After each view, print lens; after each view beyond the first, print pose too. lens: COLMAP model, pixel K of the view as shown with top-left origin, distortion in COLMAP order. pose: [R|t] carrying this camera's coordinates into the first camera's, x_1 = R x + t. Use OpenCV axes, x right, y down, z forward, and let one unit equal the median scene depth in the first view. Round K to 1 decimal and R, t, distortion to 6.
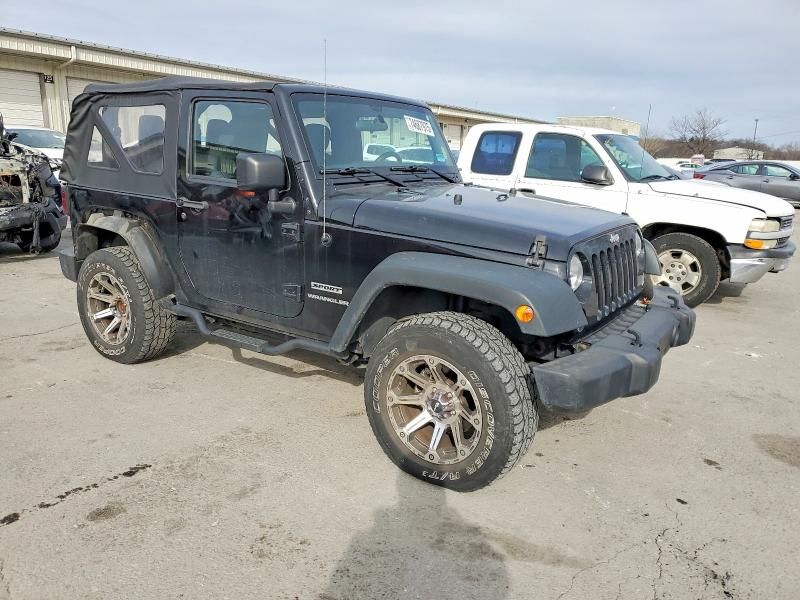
lens RADIAL K [[618.8, 0, 410.7], [0, 618.8, 297.4], [0, 0, 1]] dist [0.025926, 0.005512]
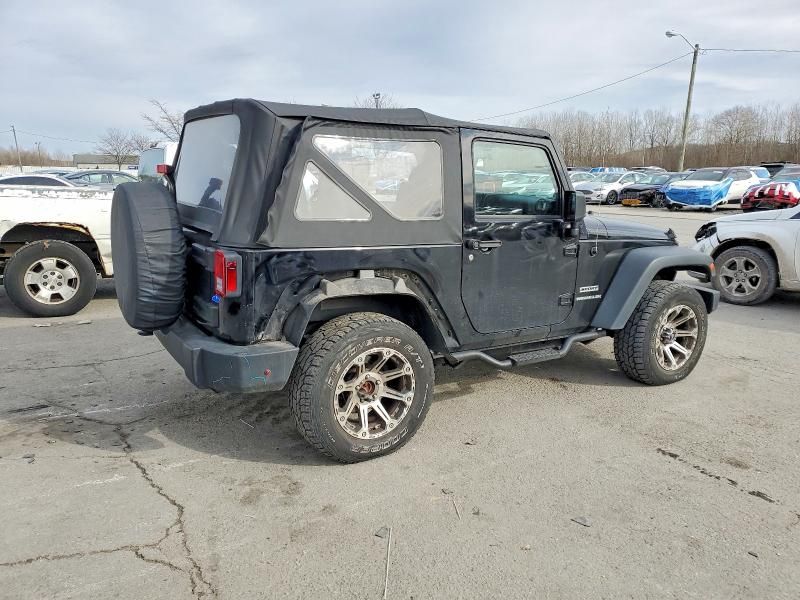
lens RADIAL K [[618.8, 0, 410.7], [0, 618.8, 297.4], [0, 0, 1]] dist [0.025926, 0.005512]
pose [[0.390770, -0.213651, 0.895350, -1.134757], [0.200946, 0.969030, 0.143532, -0.203335], [-0.898287, 0.123829, 0.421601, 0.608068]]
